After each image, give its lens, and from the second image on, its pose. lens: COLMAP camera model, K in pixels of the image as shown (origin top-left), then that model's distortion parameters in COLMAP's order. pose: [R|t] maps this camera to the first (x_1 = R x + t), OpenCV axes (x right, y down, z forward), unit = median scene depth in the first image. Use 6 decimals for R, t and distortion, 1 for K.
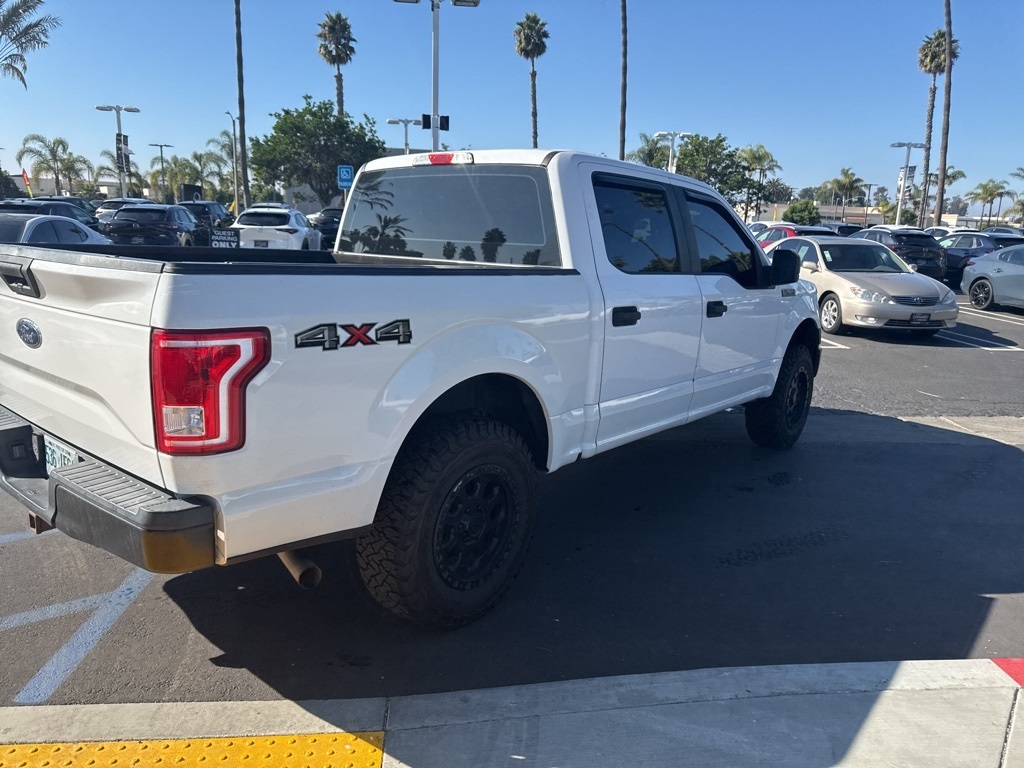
lens RADIAL K [[730.4, 0, 507.7], [0, 730.4, 380.0], [0, 0, 1]] dist [0.005883, -0.007645]
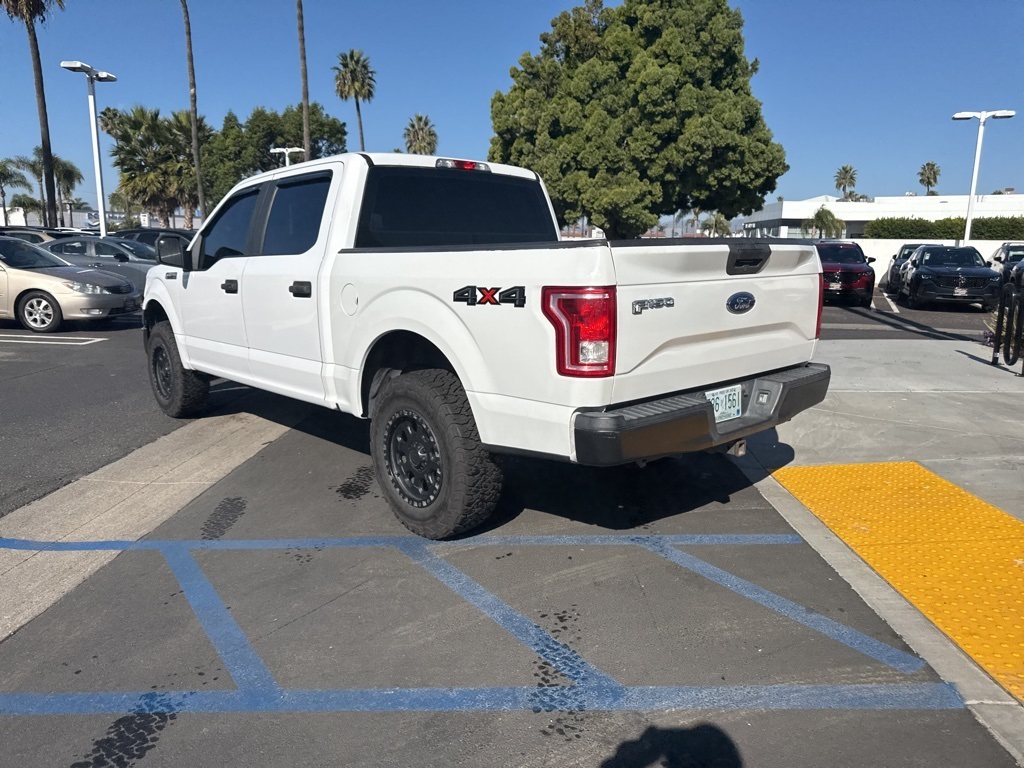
lens RADIAL K [[726.6, 0, 507.1], [0, 726.6, 386.1], [0, 0, 1]] dist [0.016251, -0.018105]
pose [[0.131935, -0.218210, 0.966942, -0.322385], [0.203268, 0.960696, 0.189065, -0.040592], [-0.970193, 0.171604, 0.171105, 0.193126]]
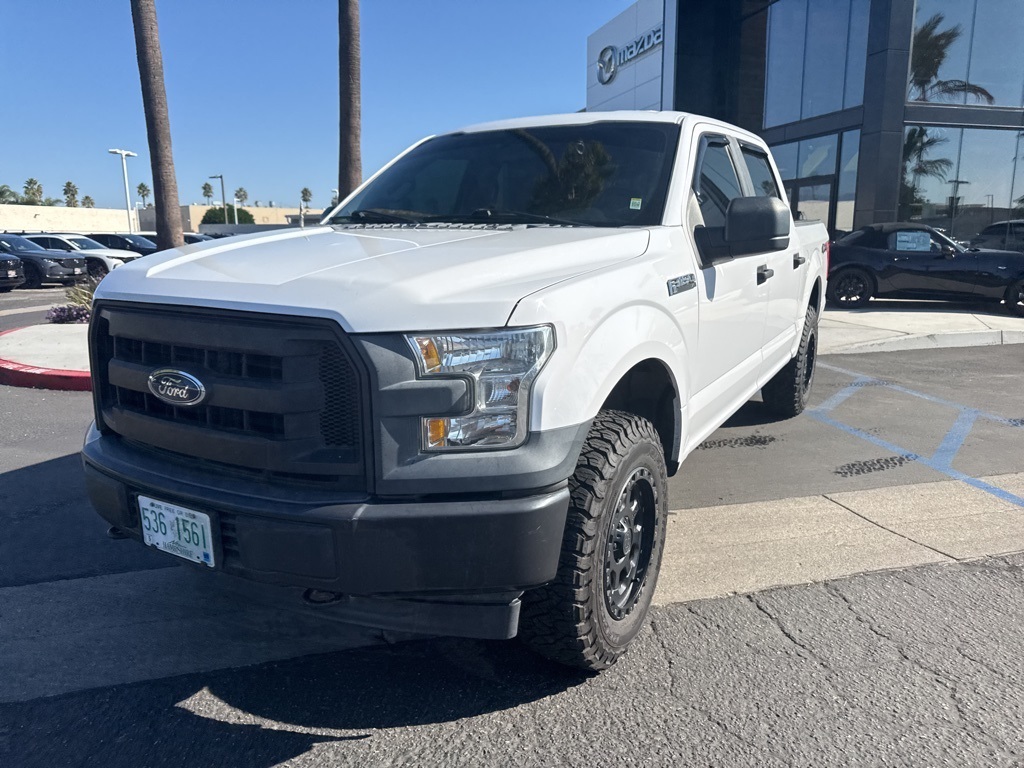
lens RADIAL K [[729.2, 0, 507.7], [0, 729.2, 384.5], [0, 0, 1]] dist [0.021784, -0.027623]
pose [[-0.985303, 0.005369, -0.170731, 0.101551], [-0.063185, 0.917156, 0.393488, -0.102530], [0.158699, 0.398493, -0.903337, 0.573347]]
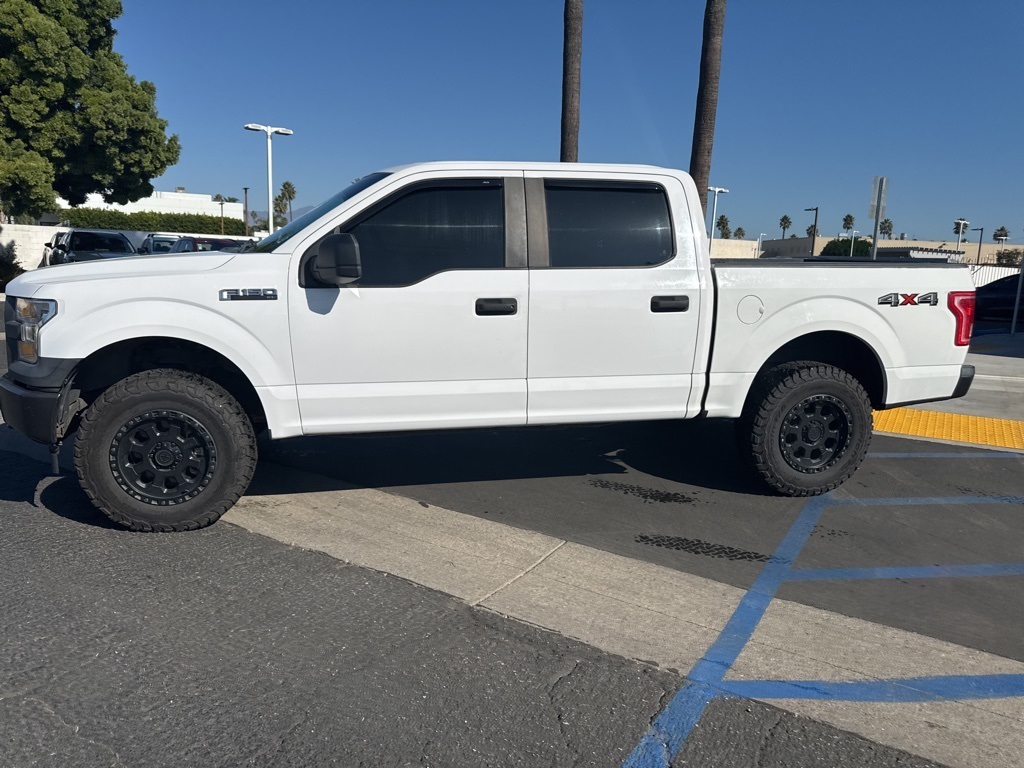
lens RADIAL K [[726.6, 0, 507.1], [0, 726.6, 386.1], [0, 0, 1]] dist [0.016251, -0.018105]
pose [[-0.792651, -0.167015, 0.586353, -0.175517], [0.067361, 0.931867, 0.356491, -0.109863], [-0.605943, 0.322071, -0.727395, 0.546299]]
